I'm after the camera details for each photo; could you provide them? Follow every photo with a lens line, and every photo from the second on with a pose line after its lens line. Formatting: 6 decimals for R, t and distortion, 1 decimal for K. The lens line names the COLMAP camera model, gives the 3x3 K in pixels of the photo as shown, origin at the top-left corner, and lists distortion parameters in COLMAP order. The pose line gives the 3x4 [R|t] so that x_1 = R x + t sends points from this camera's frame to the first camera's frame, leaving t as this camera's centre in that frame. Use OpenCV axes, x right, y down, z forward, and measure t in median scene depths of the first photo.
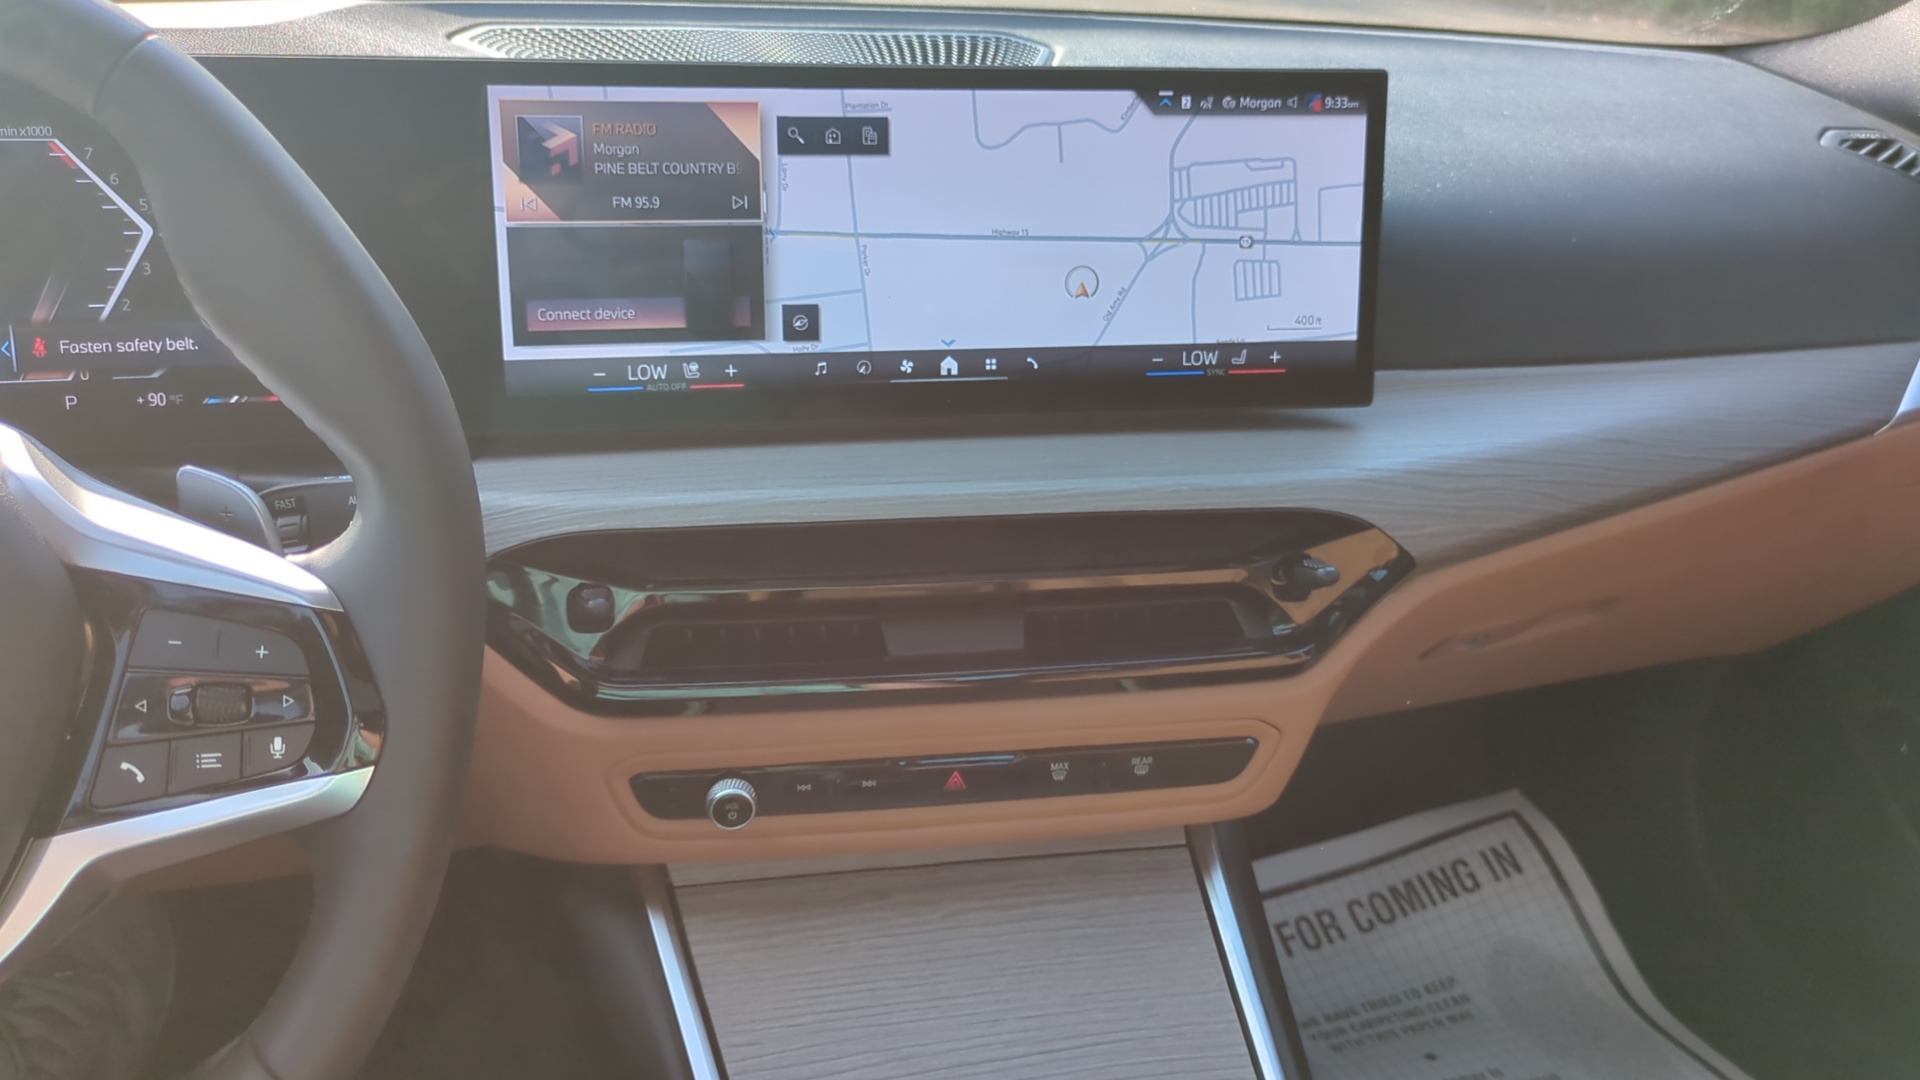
lens RADIAL K [[1483.2, 0, 960.0], [0, 1483.2, 540.0], [0, 0, 1]] dist [0.013575, -0.102641]
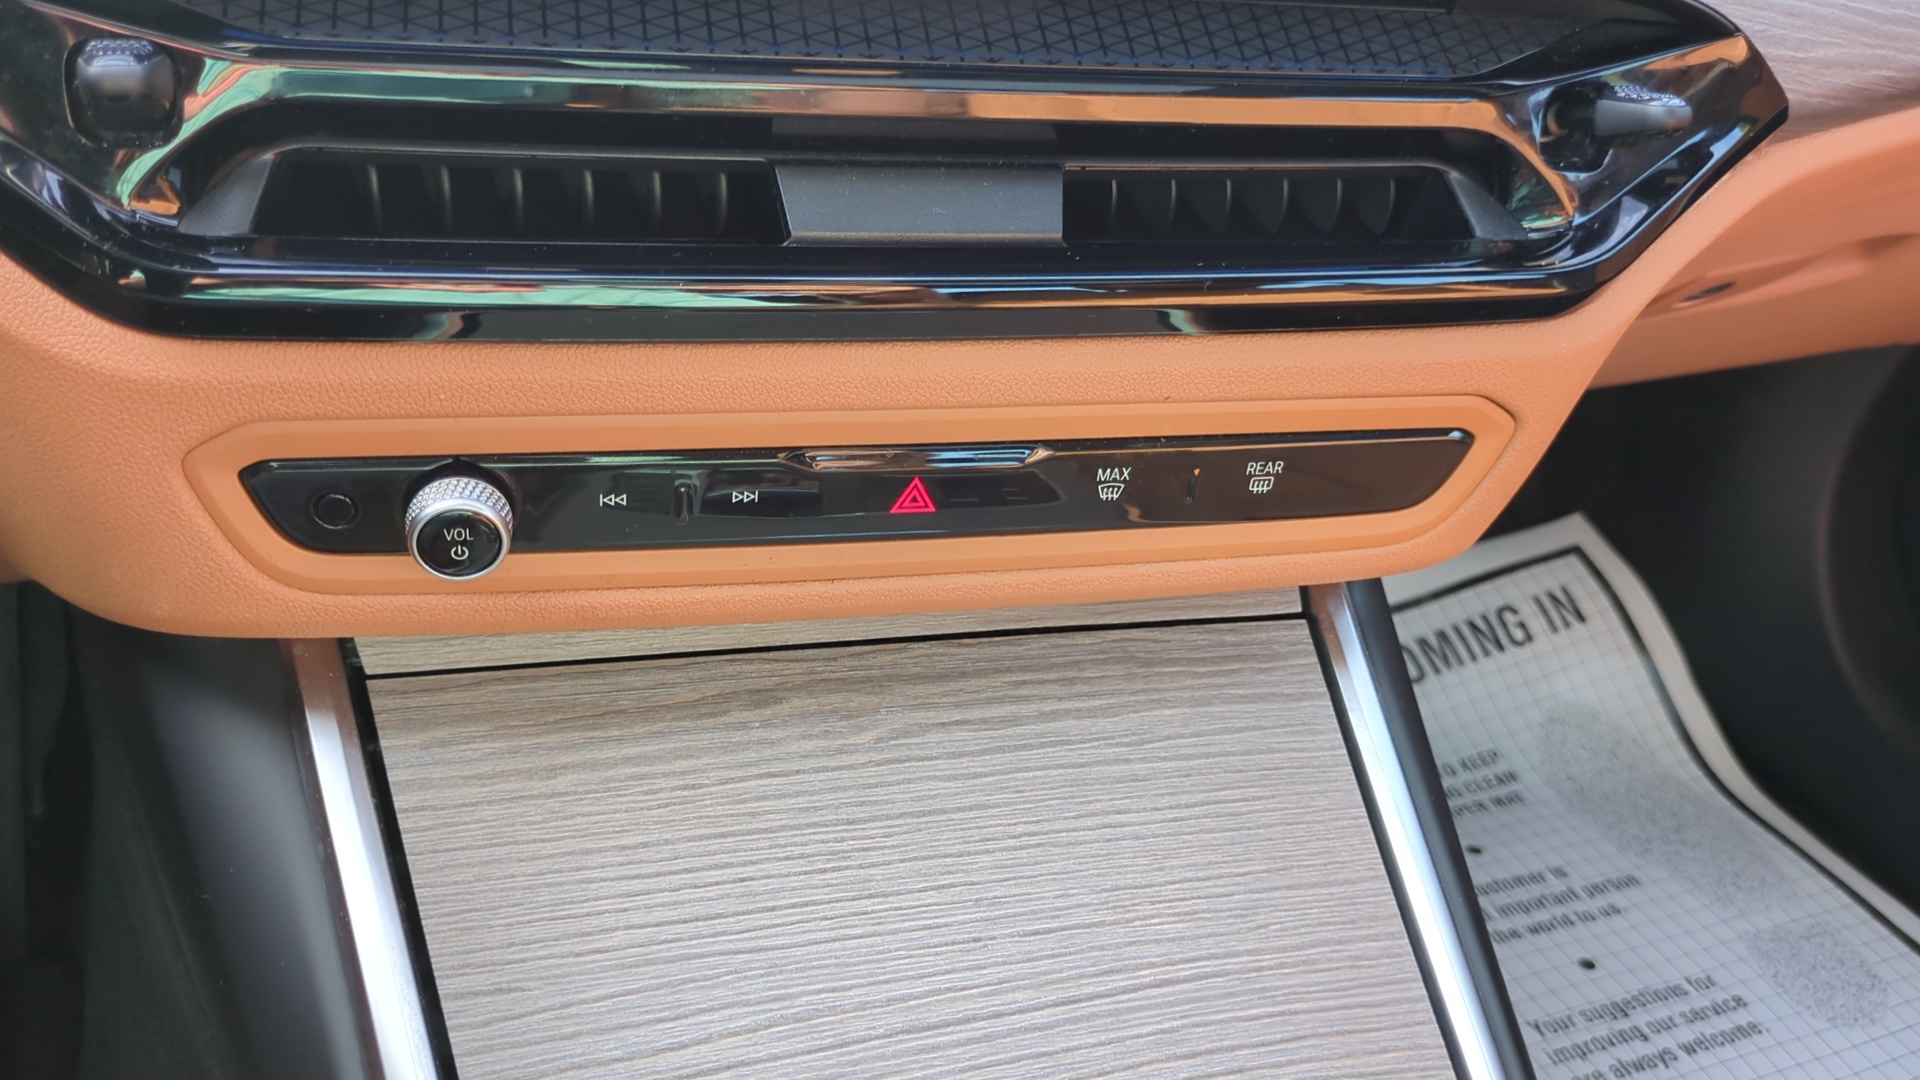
lens RADIAL K [[1501.3, 0, 960.0], [0, 1501.3, 540.0], [0, 0, 1]] dist [0.190224, -0.367930]
pose [[0.996801, 0.026220, 0.075498, -0.025096], [-0.040543, 0.979977, 0.194938, 0.071926], [-0.068875, -0.197375, 0.977906, 0.465298]]
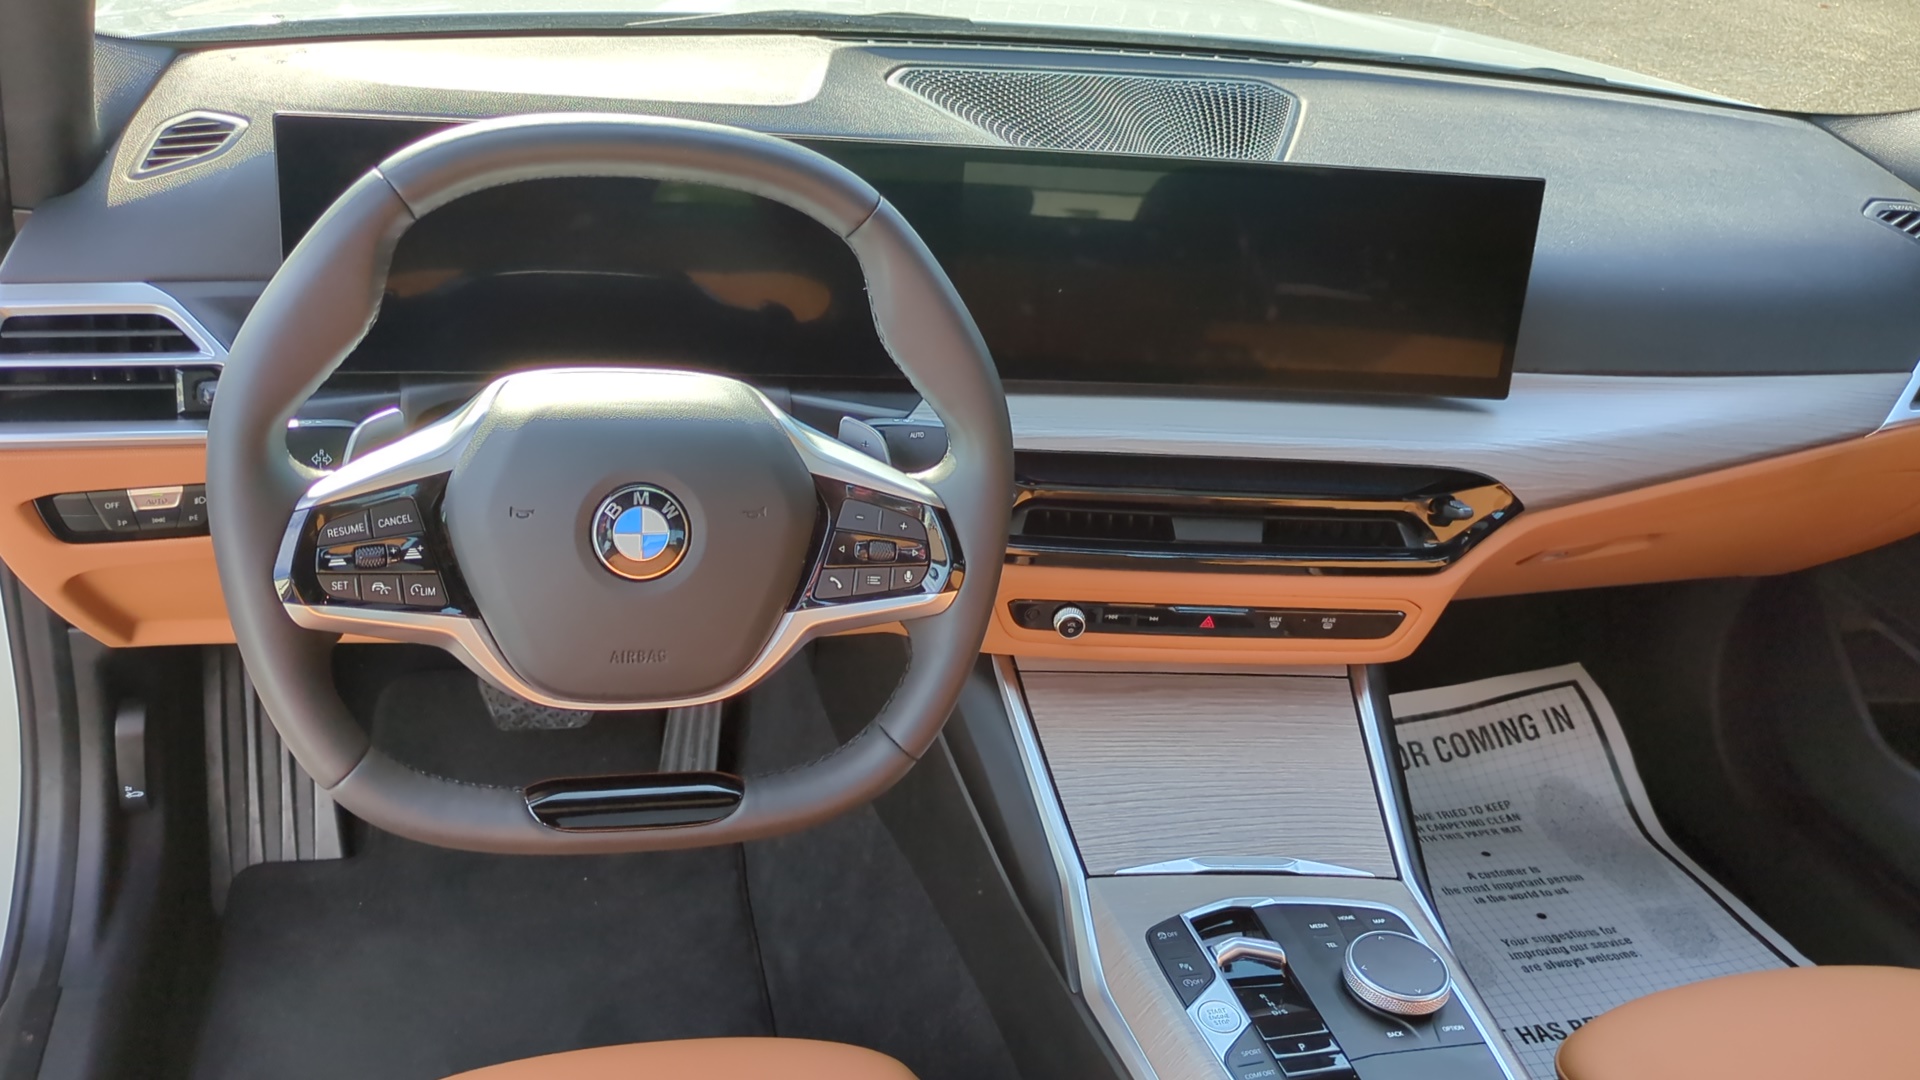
lens RADIAL K [[1483.2, 0, 960.0], [0, 1483.2, 540.0], [0, 0, 1]] dist [0.013575, -0.102641]
pose [[0.994757, 0.088300, -0.051582, -0.184679], [-0.081761, 0.989706, 0.117459, -0.083479], [0.061423, -0.112626, 0.991737, -0.543196]]
